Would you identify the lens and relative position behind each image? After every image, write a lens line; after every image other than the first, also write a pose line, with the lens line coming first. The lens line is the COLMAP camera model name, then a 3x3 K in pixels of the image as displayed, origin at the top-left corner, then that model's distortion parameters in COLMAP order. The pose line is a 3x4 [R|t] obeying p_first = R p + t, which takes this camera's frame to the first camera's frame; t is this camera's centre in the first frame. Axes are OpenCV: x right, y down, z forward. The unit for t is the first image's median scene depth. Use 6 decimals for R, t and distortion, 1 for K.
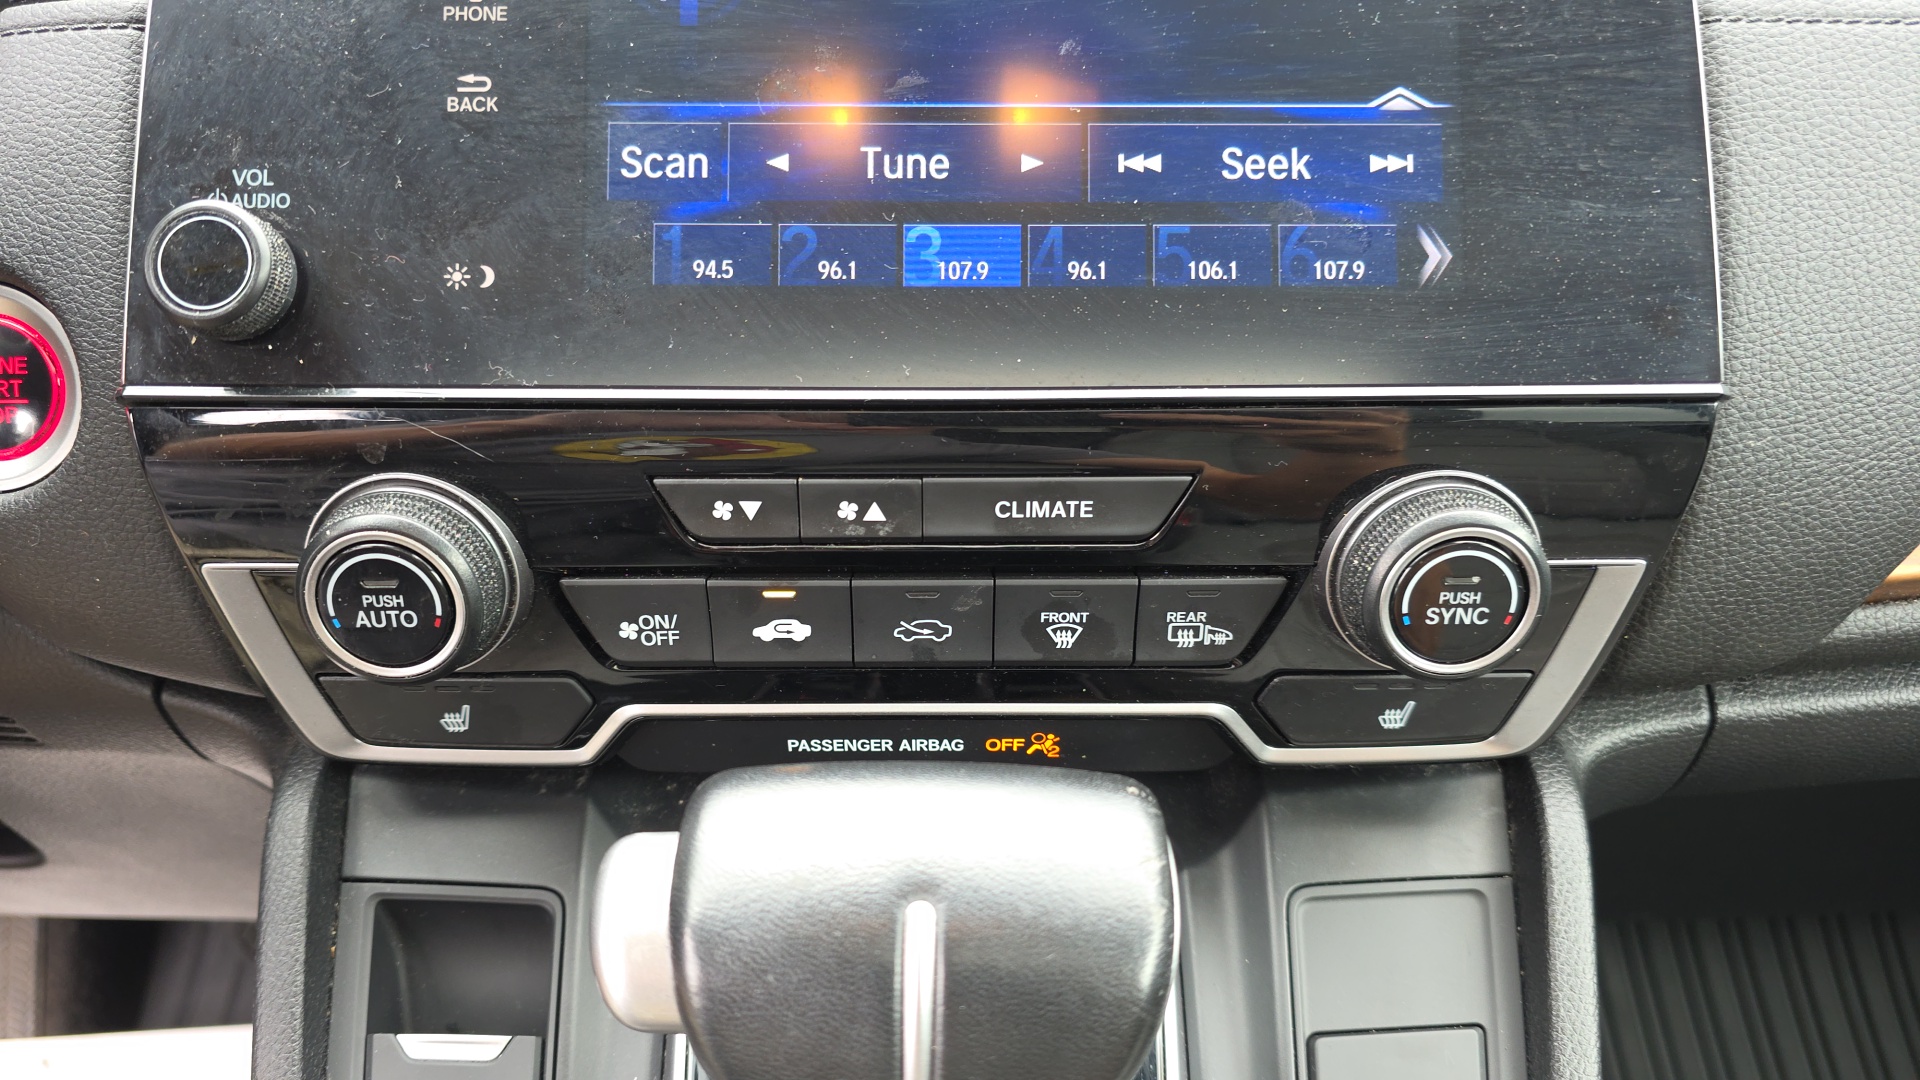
lens RADIAL K [[1354.0, 0, 939.9], [0, 1354.0, 553.0], [0, 0, 1]] dist [0.037438, -0.061371]
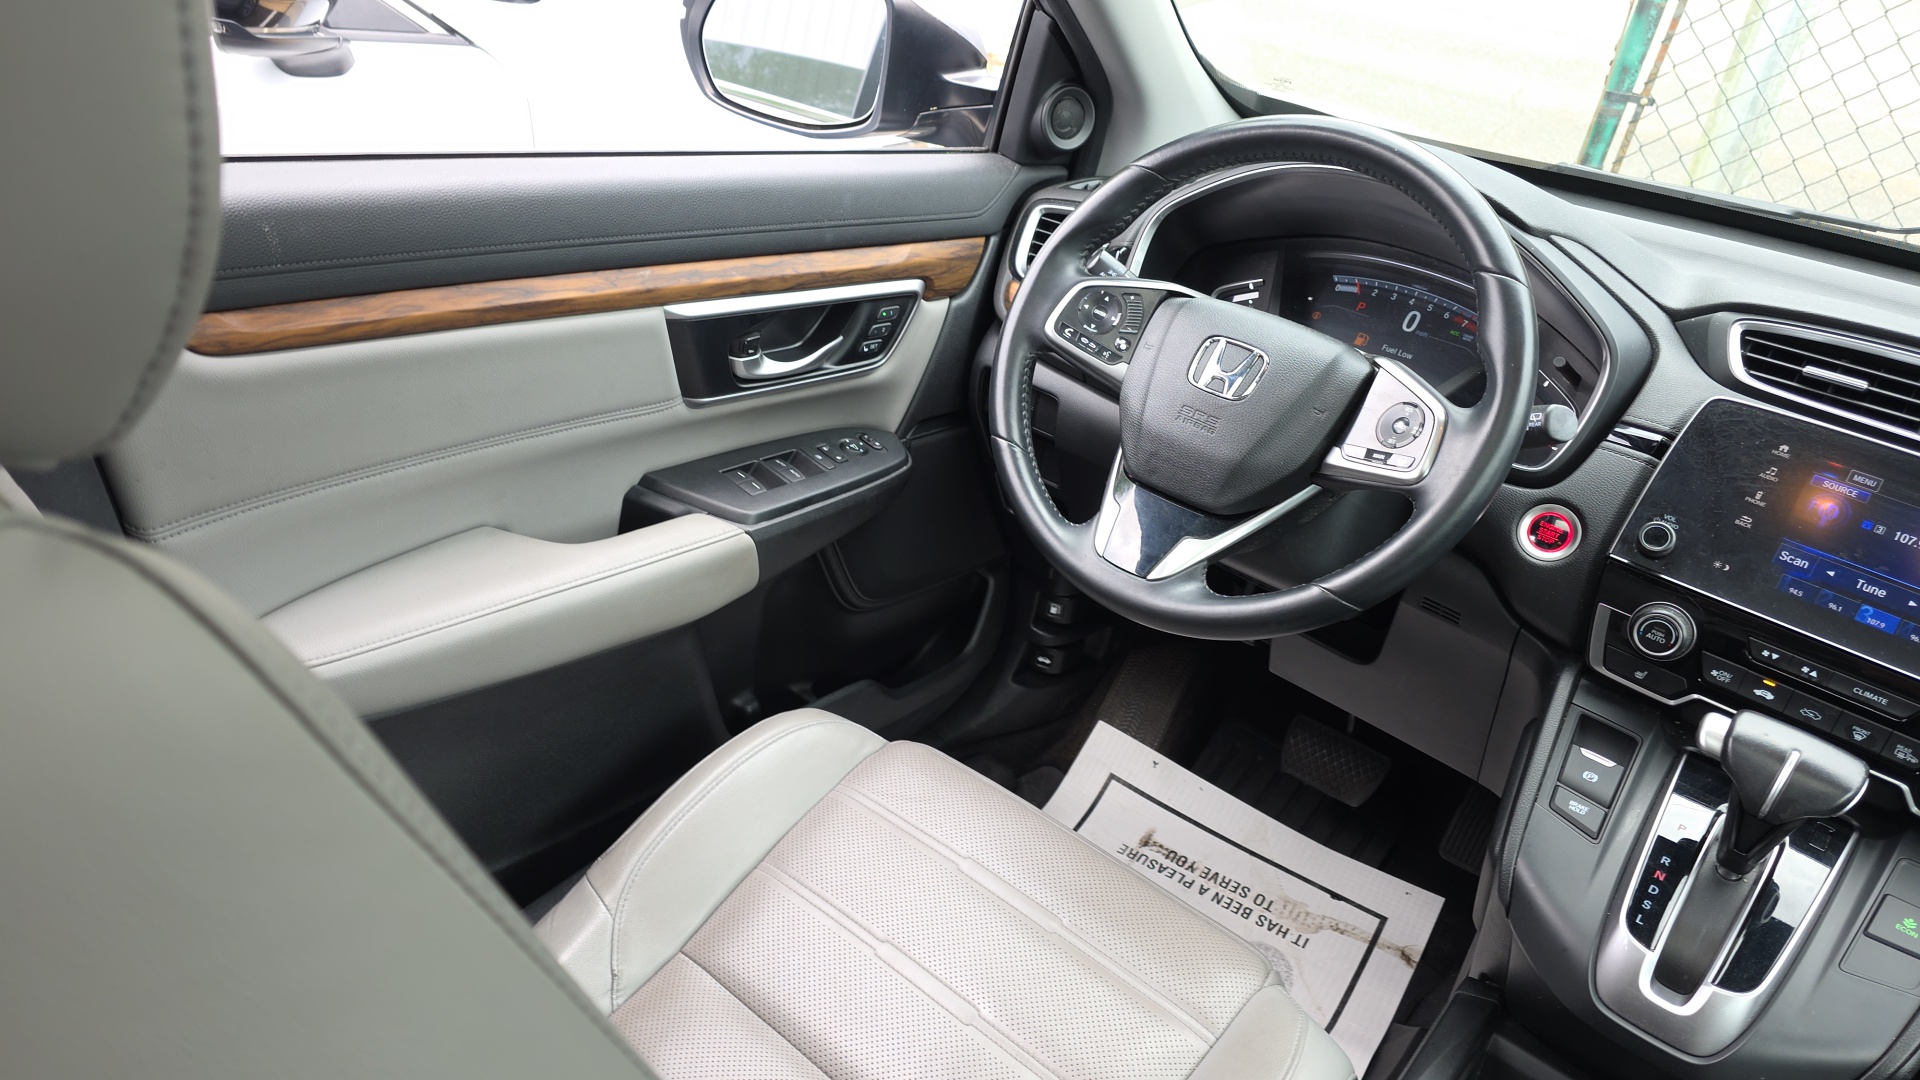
lens RADIAL K [[1299.6, 0, 910.8], [0, 1299.6, 508.4], [0, 0, 1]] dist [0.065120, -0.062202]
pose [[0.746054, 0.391551, -0.538602, -0.115800], [-0.457988, 0.888880, 0.011805, 0.605972], [0.483374, 0.237866, 0.842478, -3.030558]]
